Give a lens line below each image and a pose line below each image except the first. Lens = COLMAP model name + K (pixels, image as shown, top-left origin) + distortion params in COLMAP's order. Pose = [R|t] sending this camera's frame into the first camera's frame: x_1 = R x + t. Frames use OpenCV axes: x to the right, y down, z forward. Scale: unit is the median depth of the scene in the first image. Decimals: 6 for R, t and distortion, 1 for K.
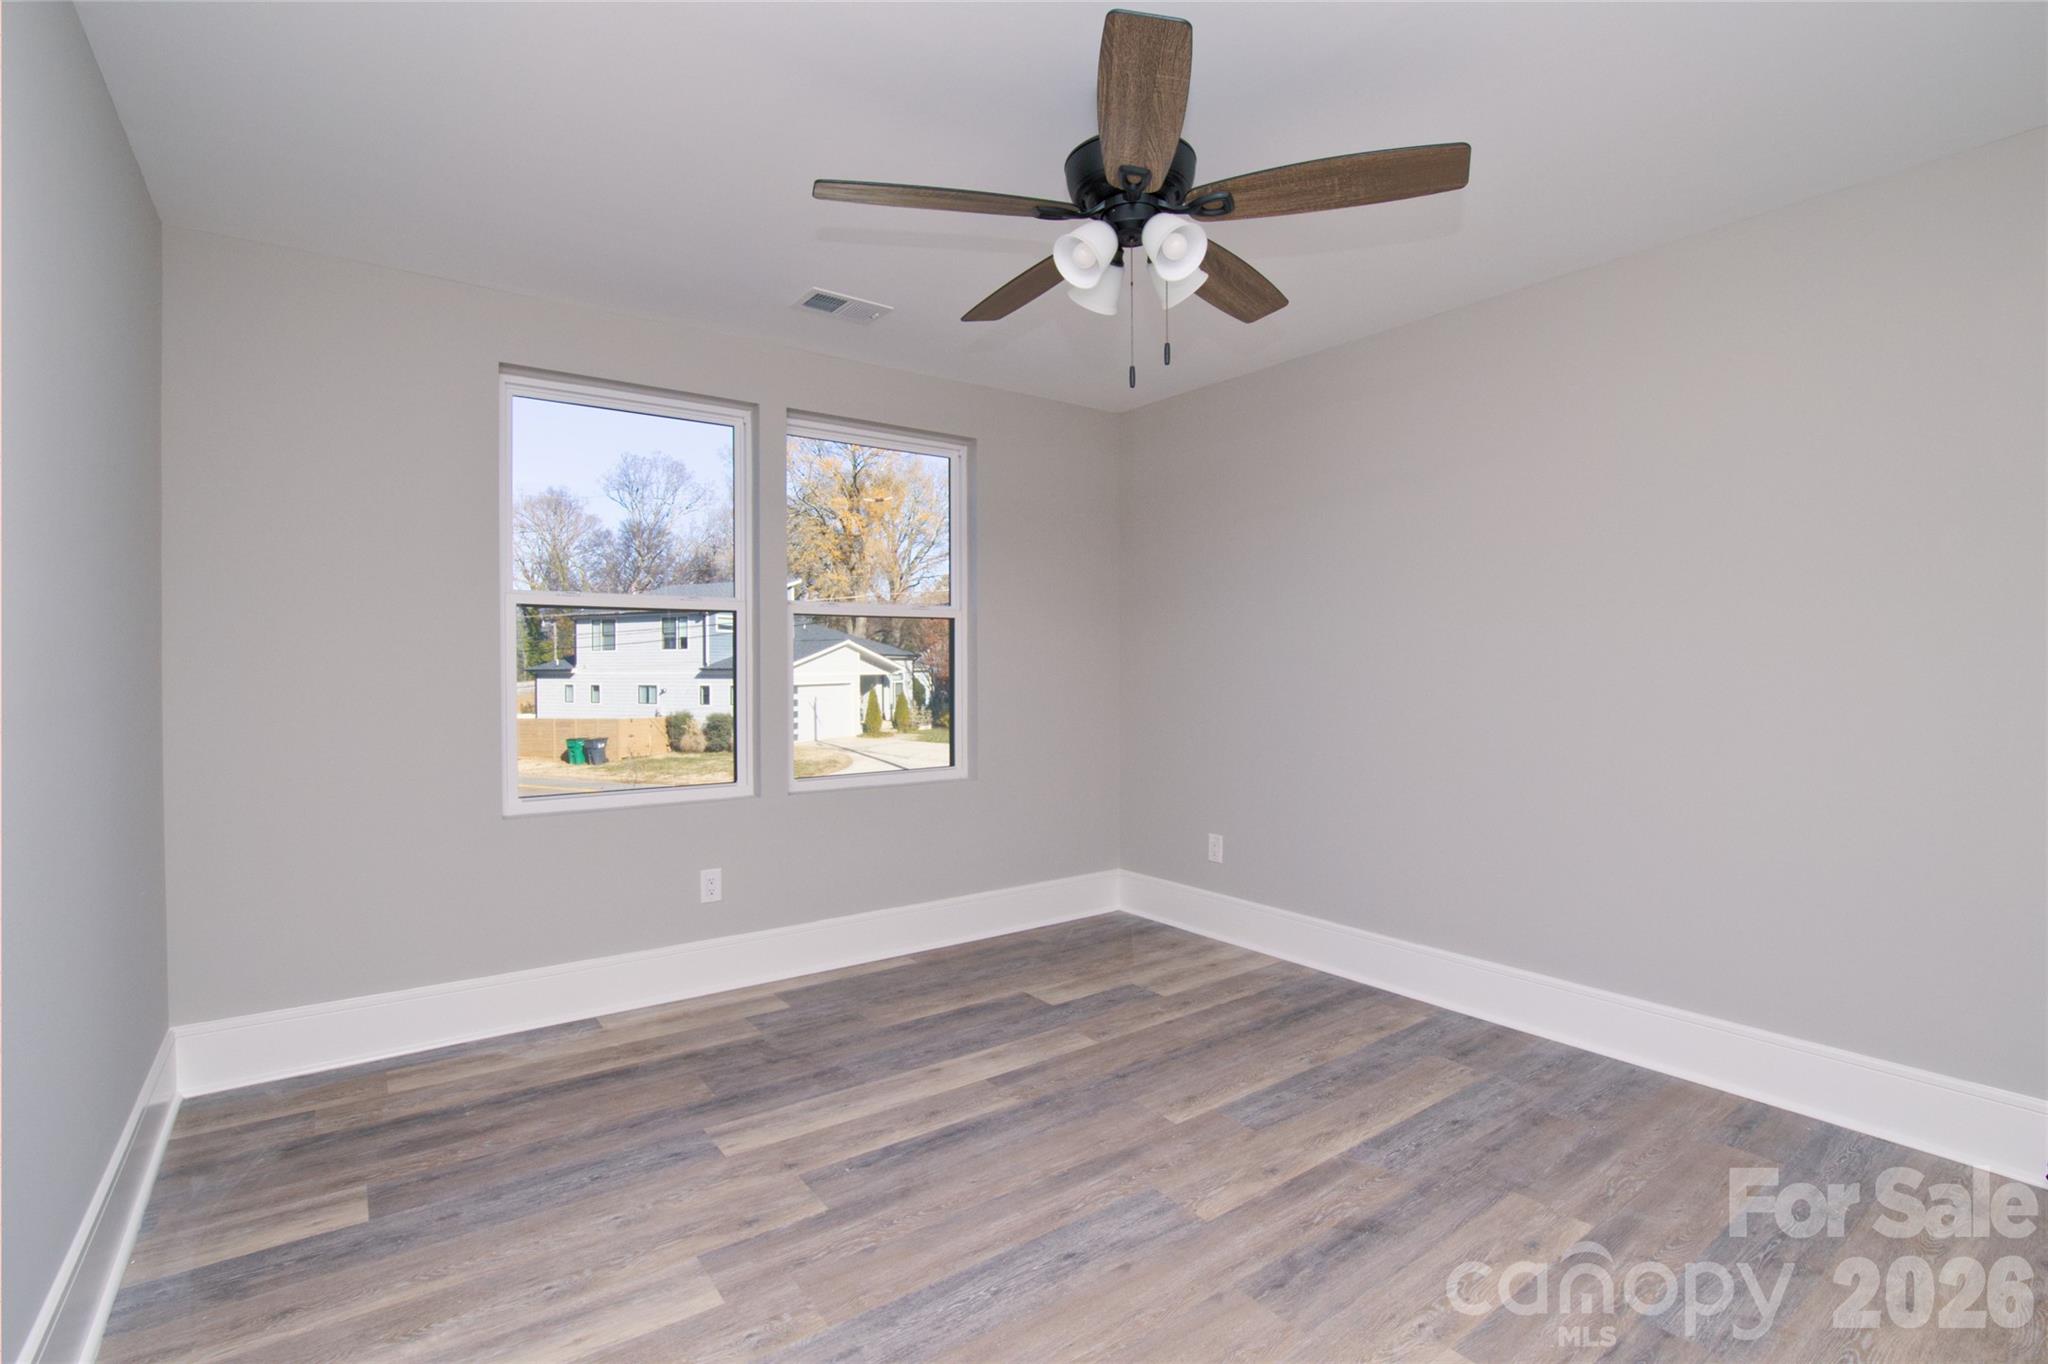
lens RADIAL K [[944.6, 0, 1024.0], [0, 944.6, 673.5], [0, 0, 1]] dist [-0.001235, -0.000318]
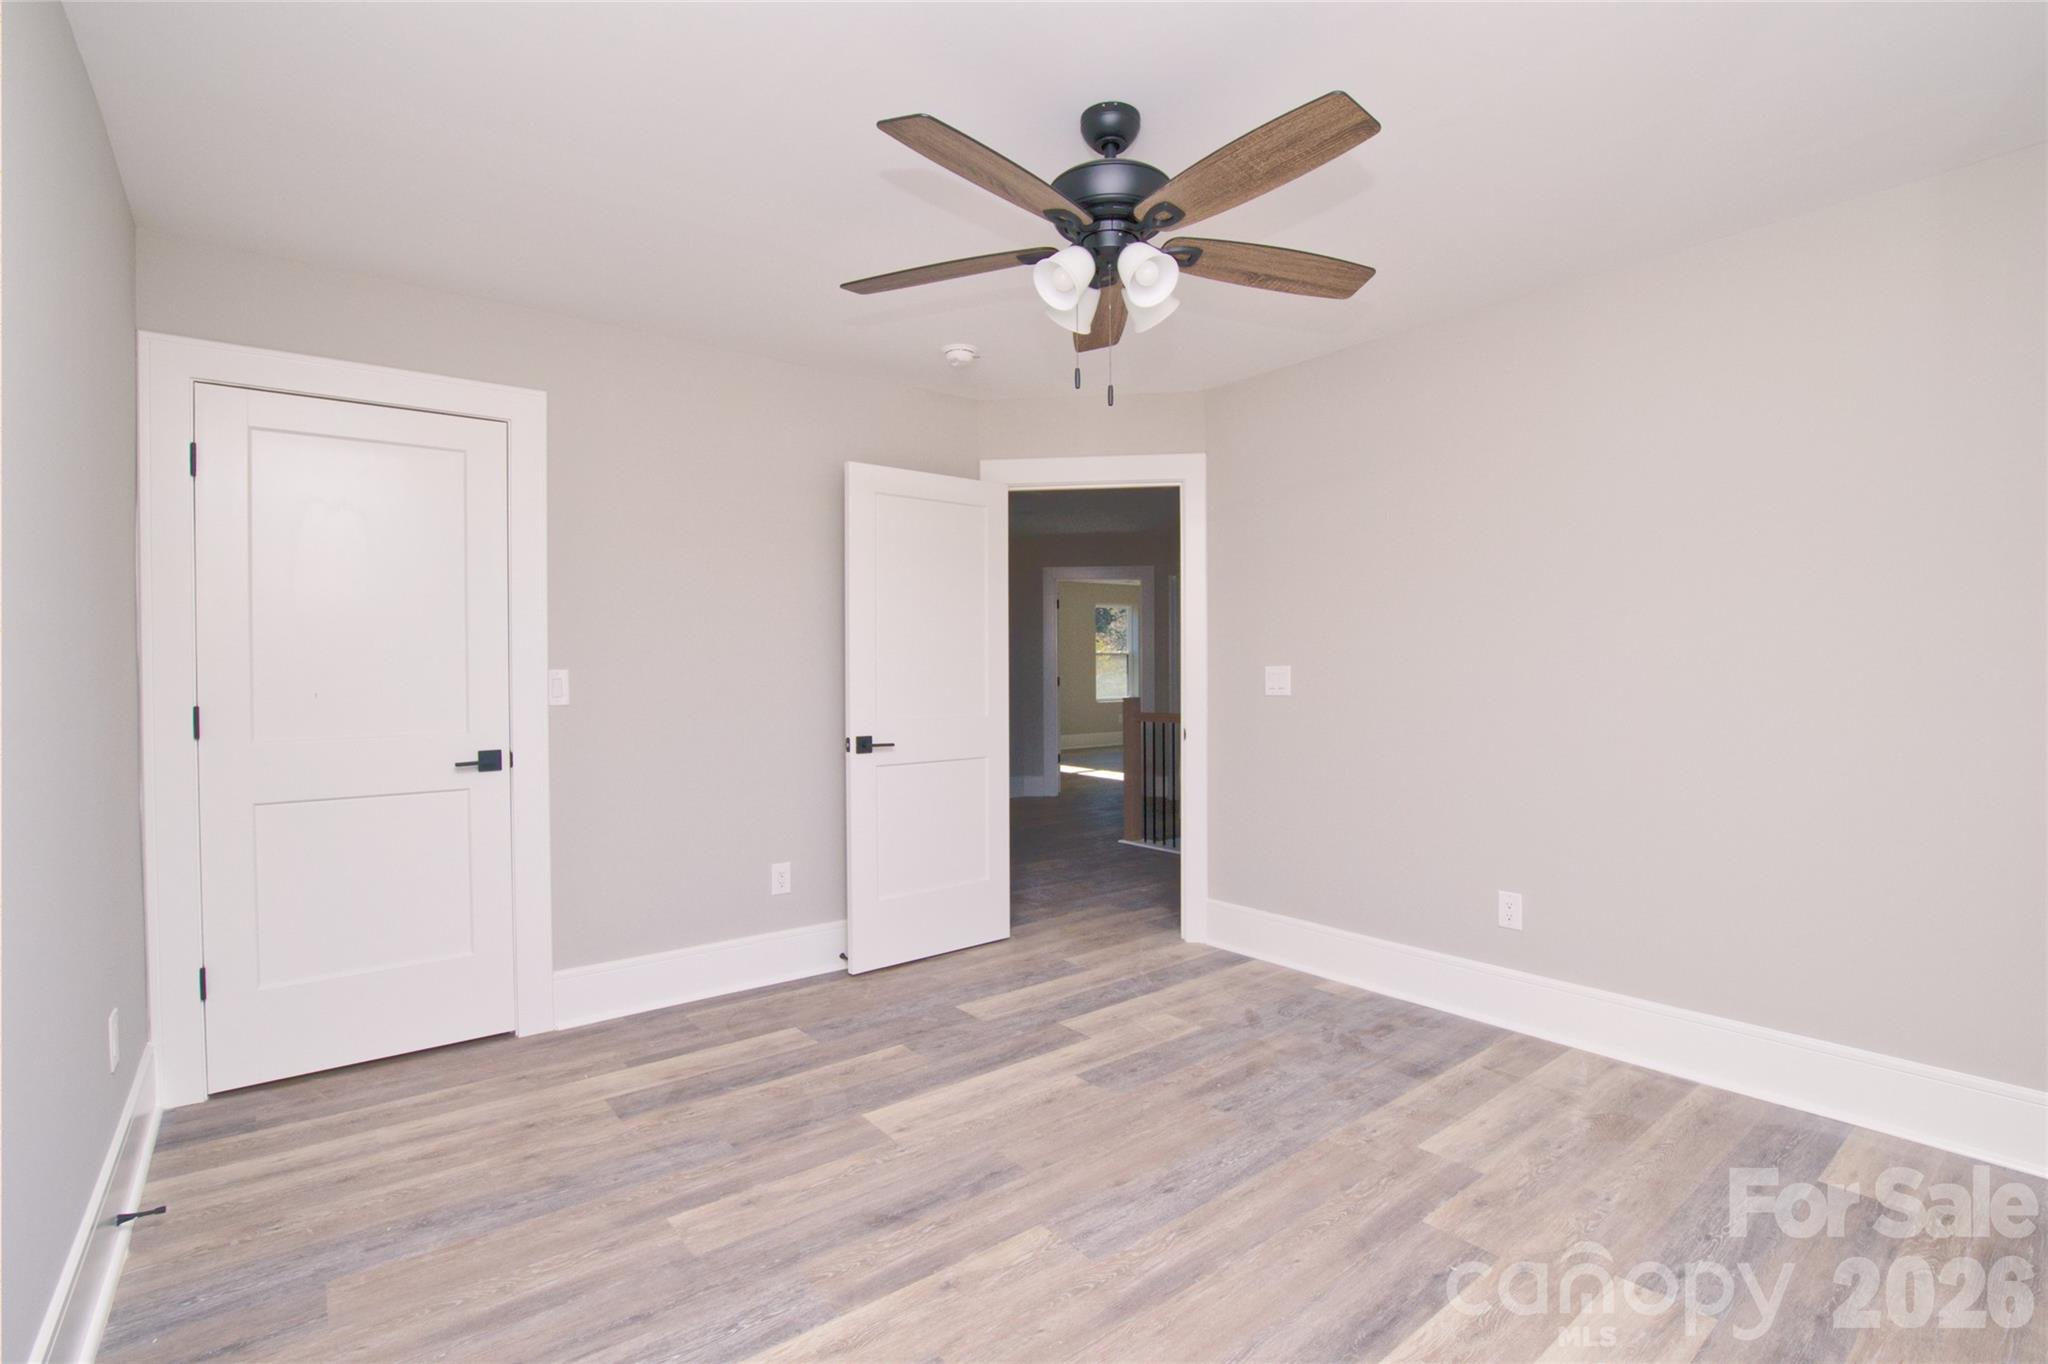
lens RADIAL K [[944.6, 0, 1024.0], [0, 944.6, 673.5], [0, 0, 1]] dist [-0.001235, -0.000318]
pose [[-0.999177, 0.006051, -0.040110, 0.249580], [0.005470, 0.999879, 0.014577, -0.020646], [0.040193, 0.014346, -0.999089, 2.005522]]
